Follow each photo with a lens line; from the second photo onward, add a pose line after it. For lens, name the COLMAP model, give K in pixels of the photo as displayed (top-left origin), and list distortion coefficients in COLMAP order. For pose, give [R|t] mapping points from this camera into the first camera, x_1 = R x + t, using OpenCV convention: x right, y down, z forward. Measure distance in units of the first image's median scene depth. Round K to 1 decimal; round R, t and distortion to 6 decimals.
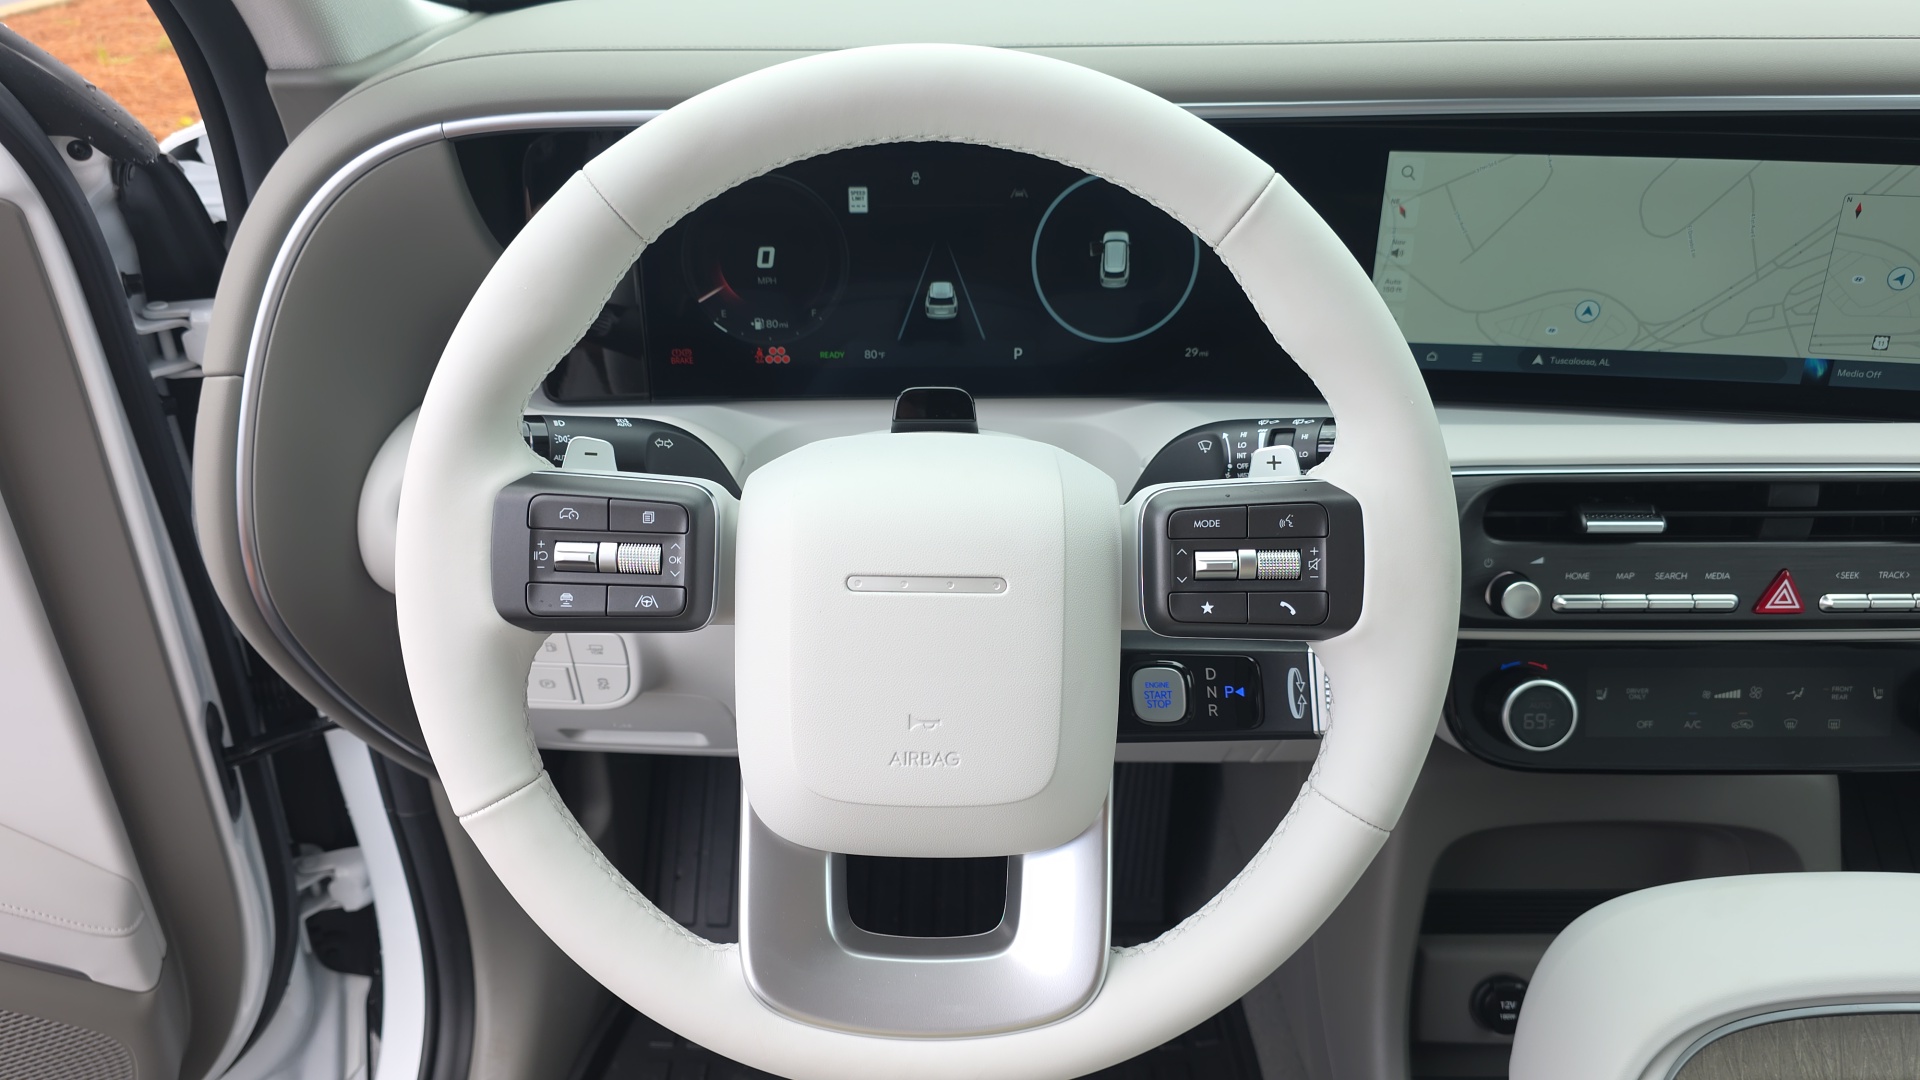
lens RADIAL K [[1289.3, 0, 962.8], [0, 1289.3, 567.6], [0, 0, 1]] dist [0.058061, -0.070509]
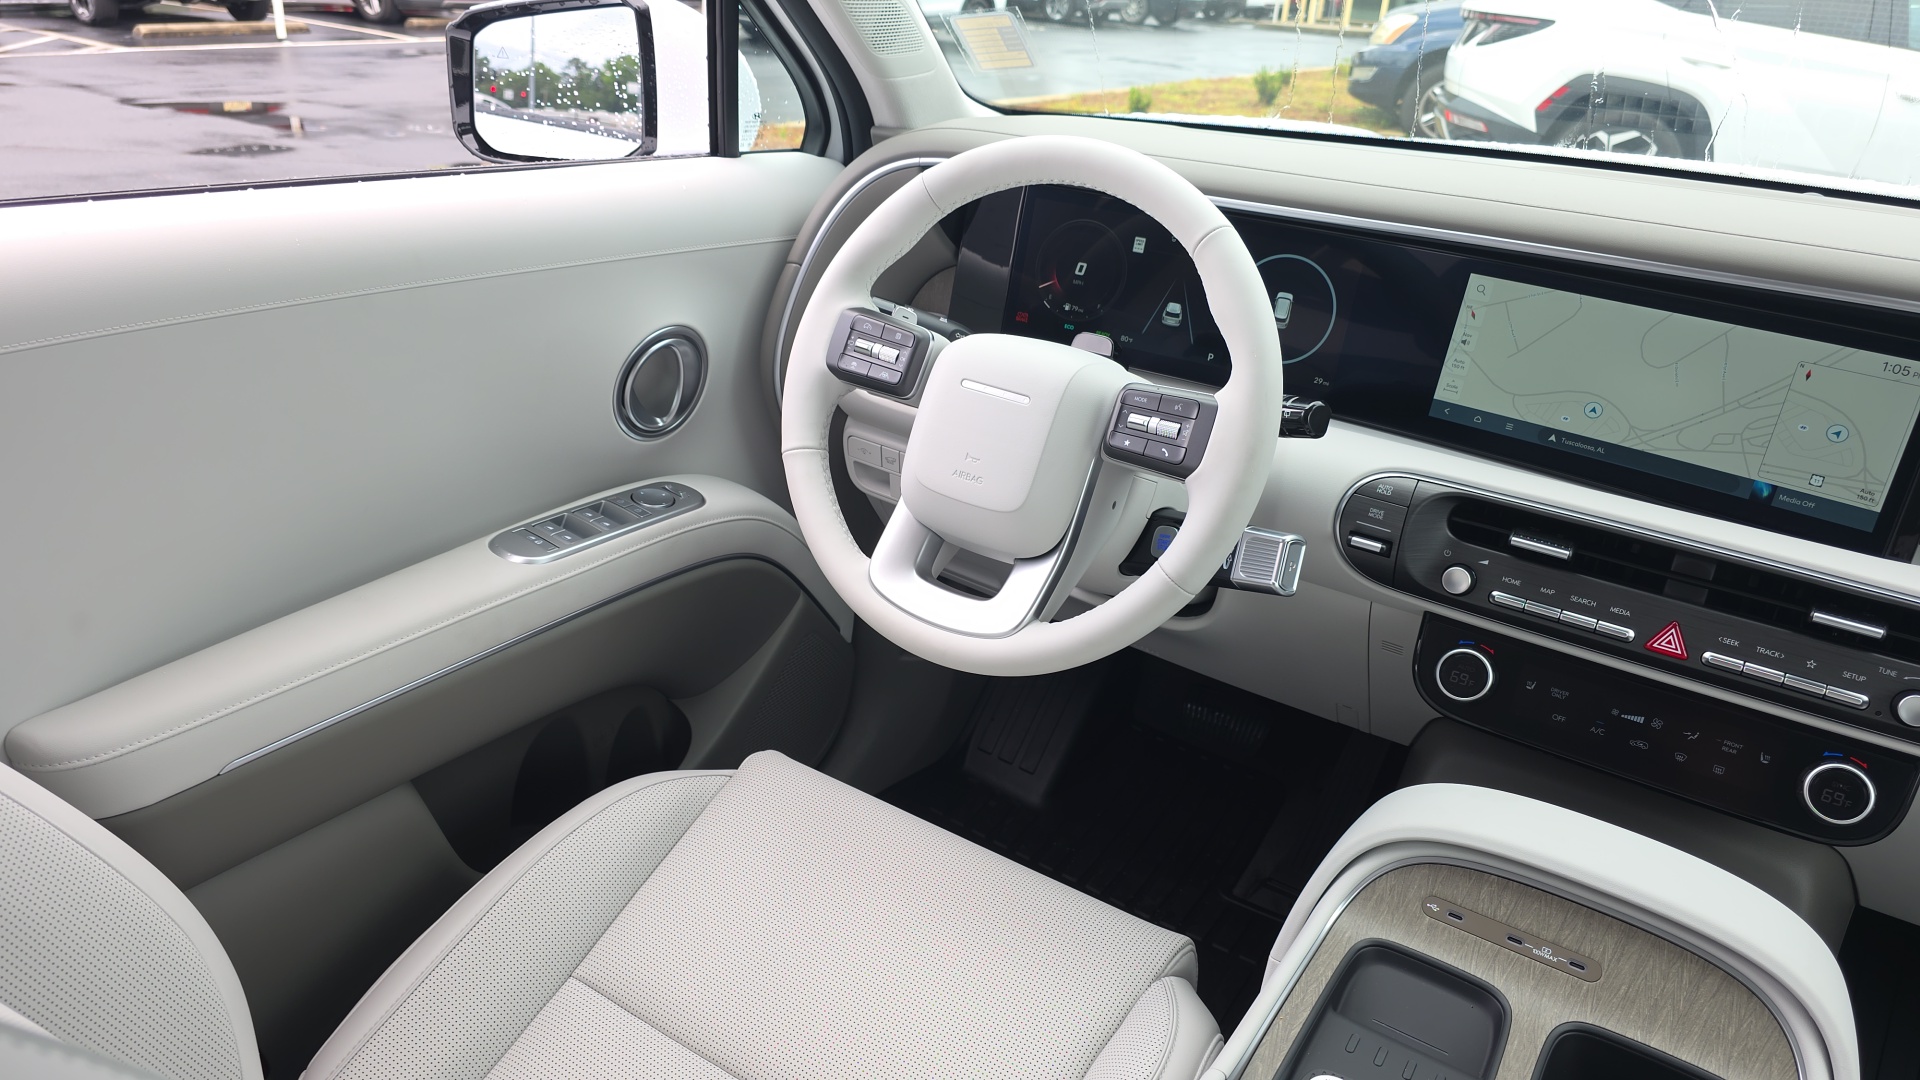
lens RADIAL K [[1275.7, 0, 962.8], [0, 1275.7, 542.3], [0, 0, 1]] dist [0.048348, -0.051318]
pose [[0.839243, 0.277706, -0.467494, 0.610328], [-0.332874, 0.942211, -0.037871, 0.215512], [0.429961, 0.187399, 0.883185, -0.481325]]
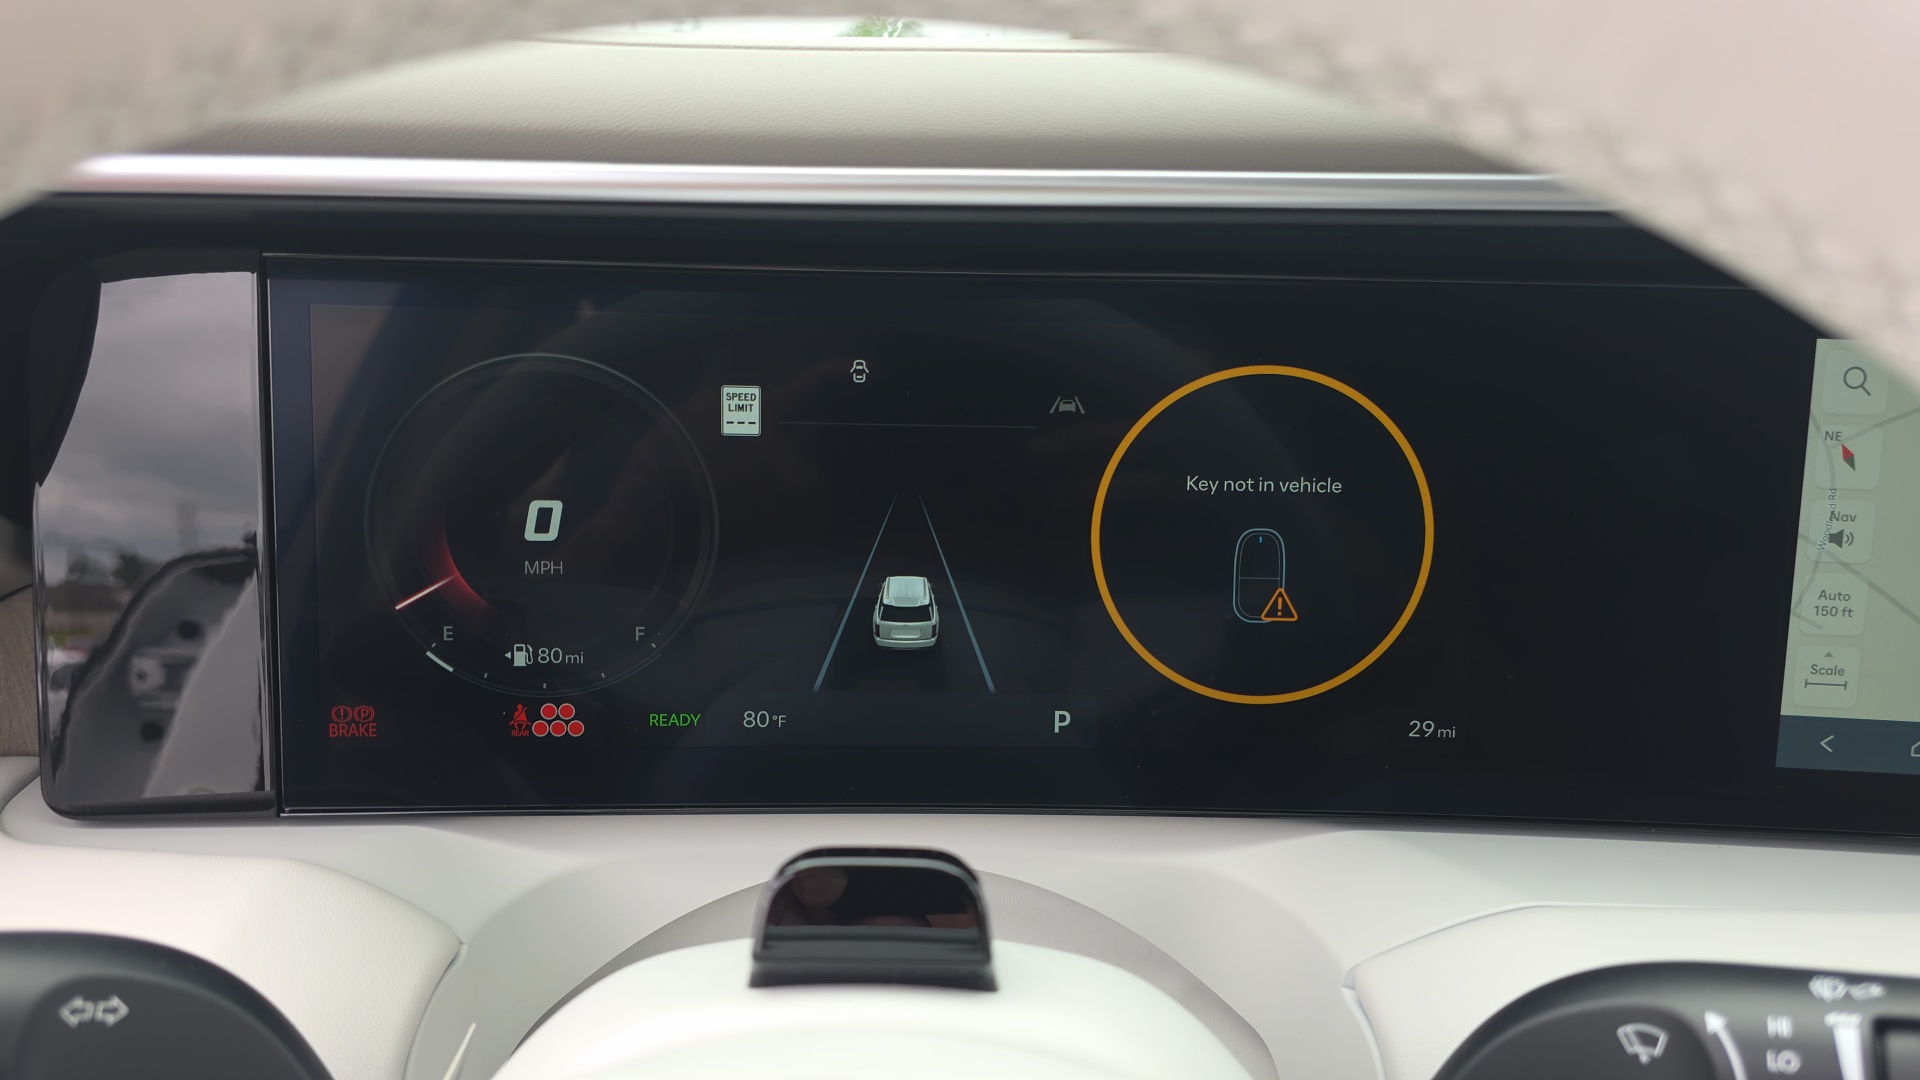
lens RADIAL K [[1312.3, 0, 955.7], [0, 1312.3, 530.7], [0, 0, 1]] dist [0.062350, -0.096656]
pose [[0.999742, 0.018876, 0.012633, -0.004852], [-0.015025, 0.966711, -0.255430, -0.115295], [-0.017034, 0.255174, 0.966745, 0.535665]]
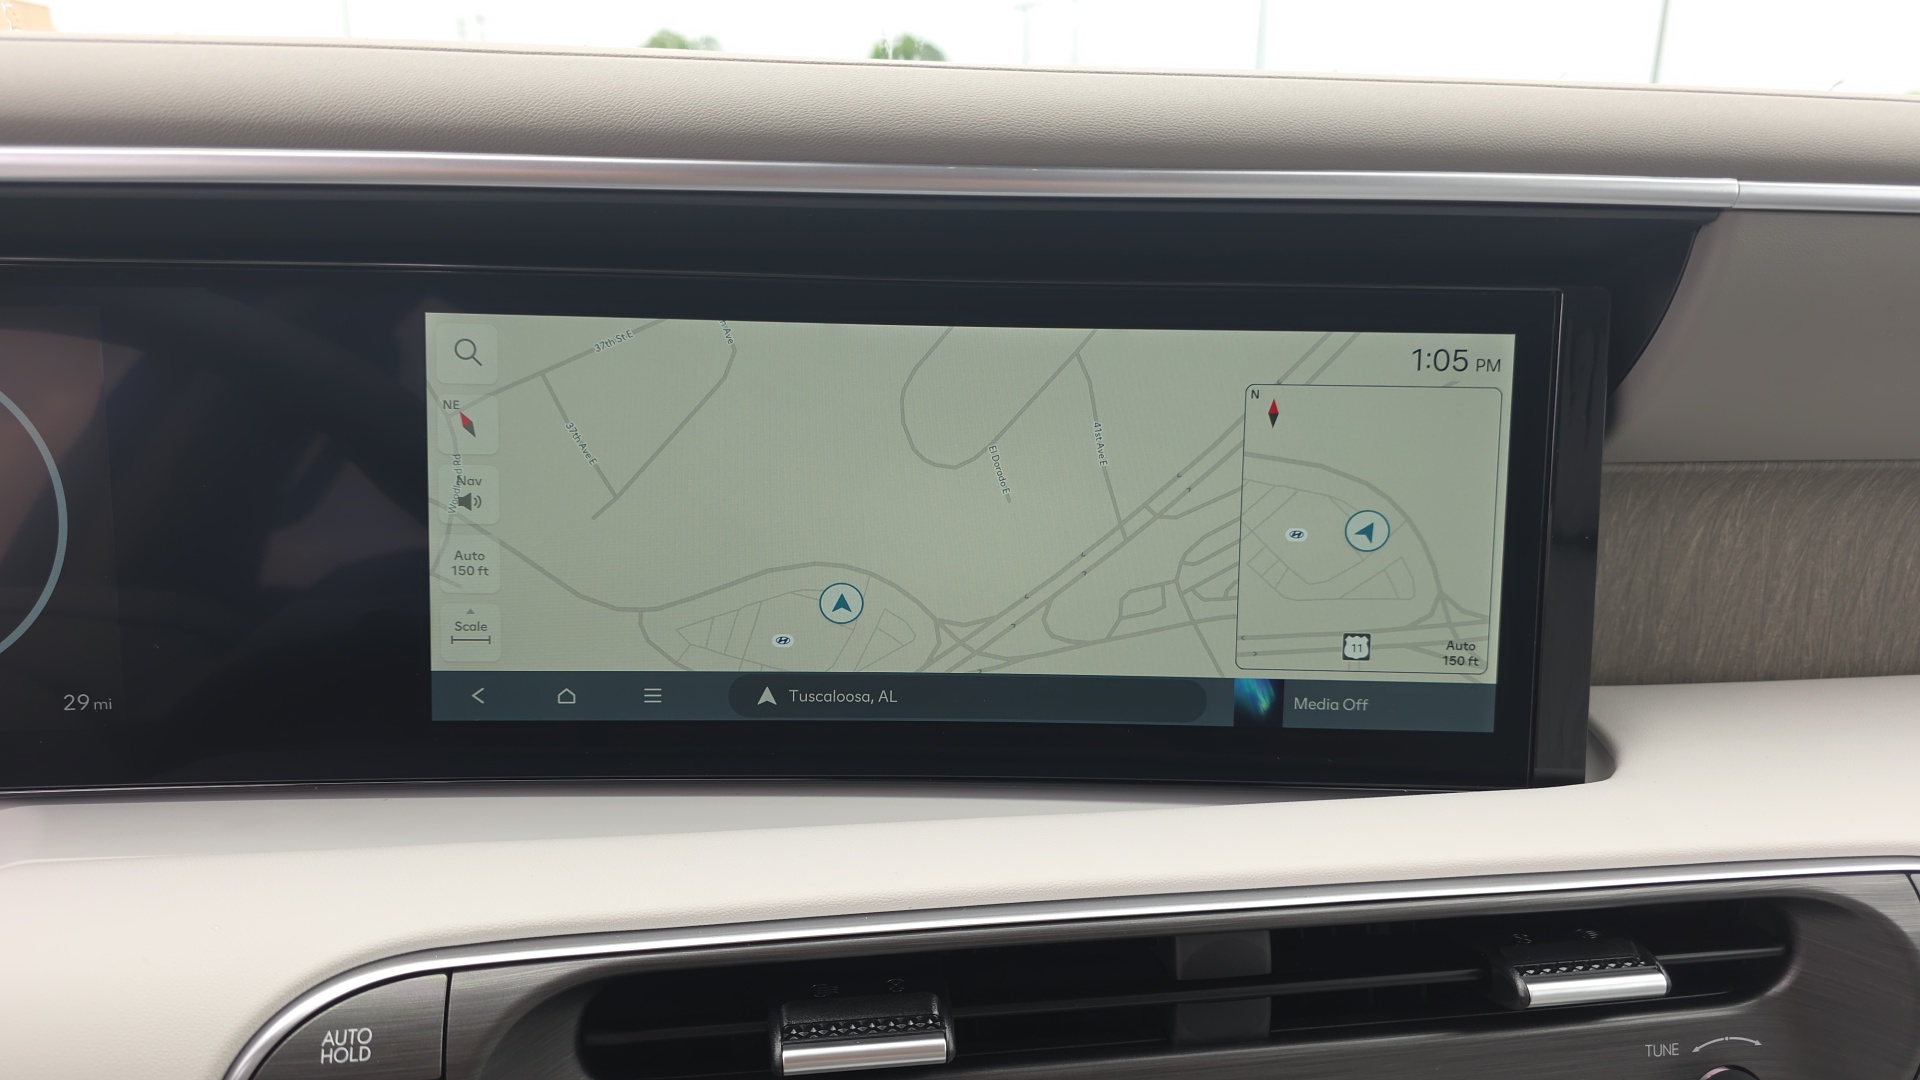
lens RADIAL K [[1383.3, 0, 960.4], [0, 1383.3, 546.7], [0, 0, 1]] dist [0.065958, -0.109543]
pose [[0.988337, -0.018135, 0.151197, 0.453645], [0.055439, 0.967598, -0.246335, -0.078766], [-0.141830, 0.251844, 0.957318, 0.455529]]
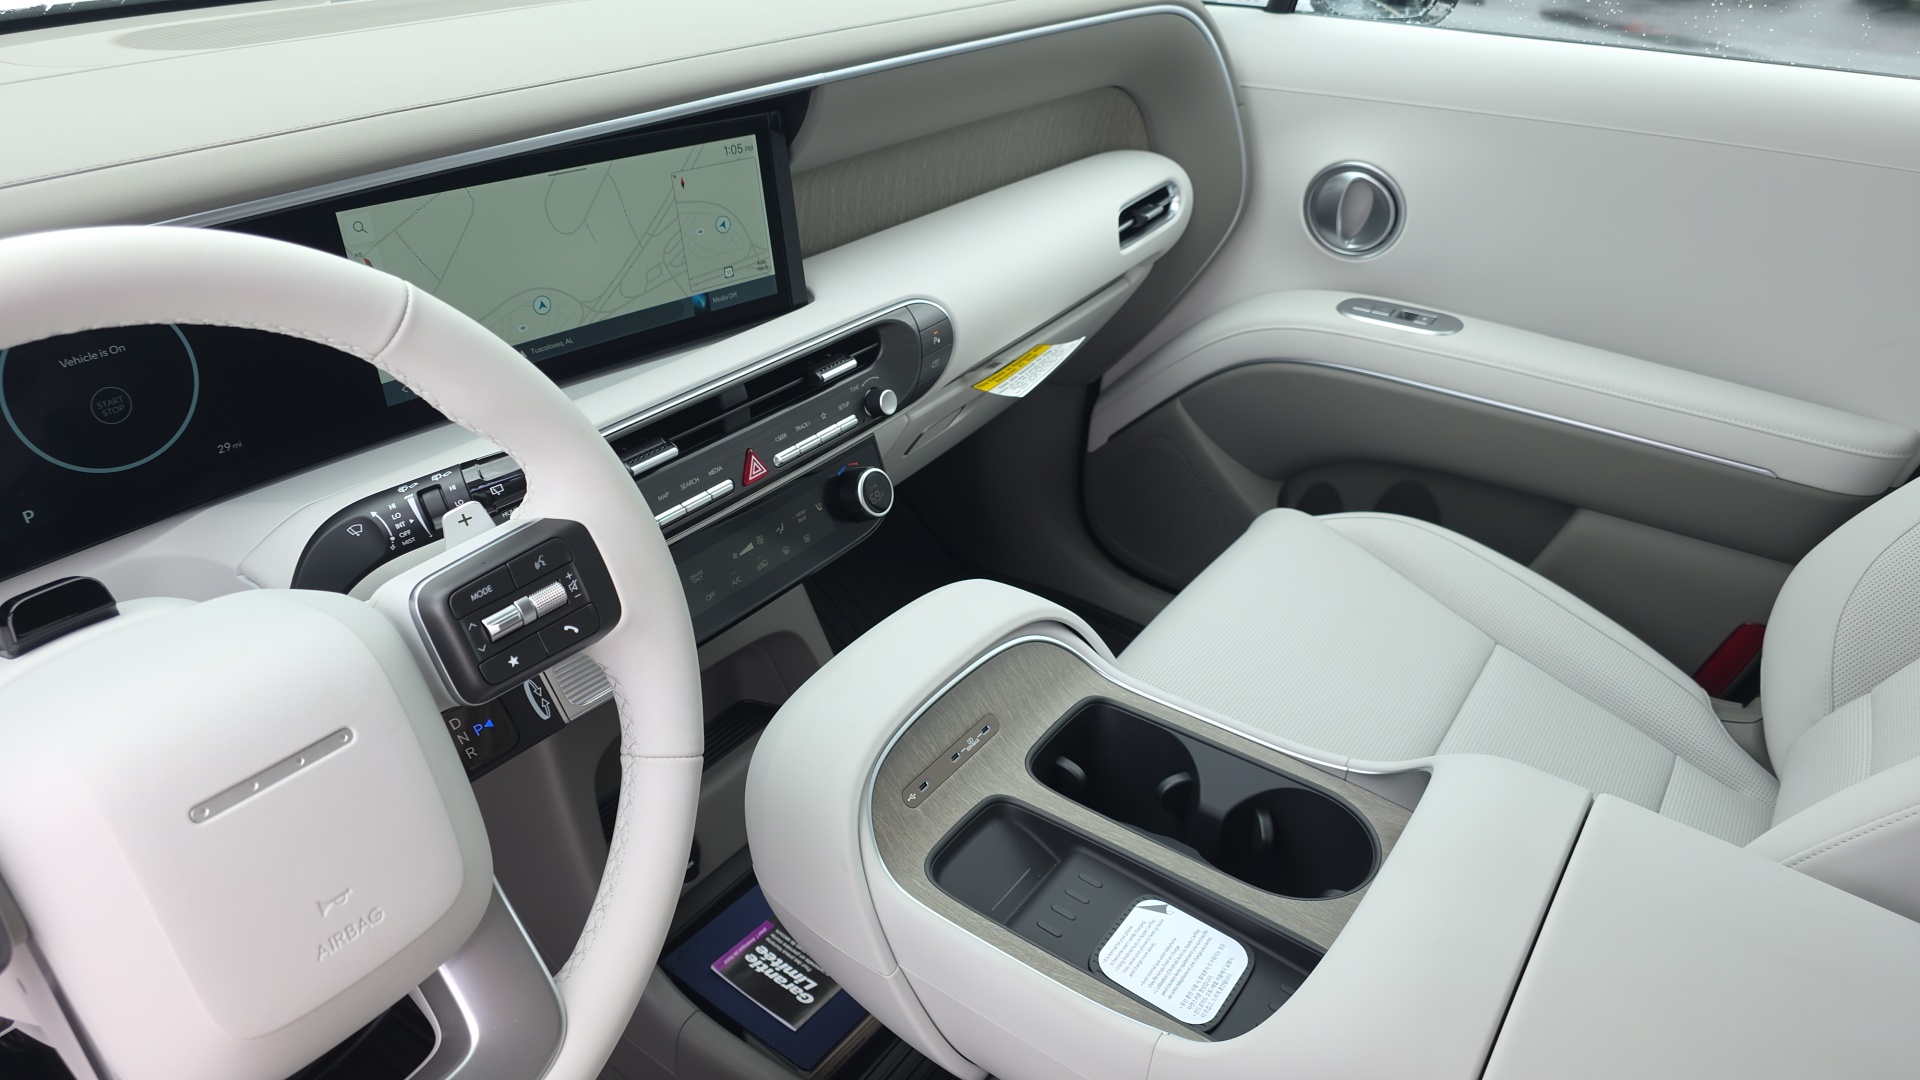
lens RADIAL K [[1273.7, 0, 948.7], [0, 1273.7, 546.1], [0, 0, 1]] dist [0.000034, -0.001832]
pose [[0.573586, -0.395845, 0.717151, -0.236150], [0.372051, 0.905868, 0.202441, -0.096816], [-0.729779, 0.150699, 0.666867, -0.016212]]
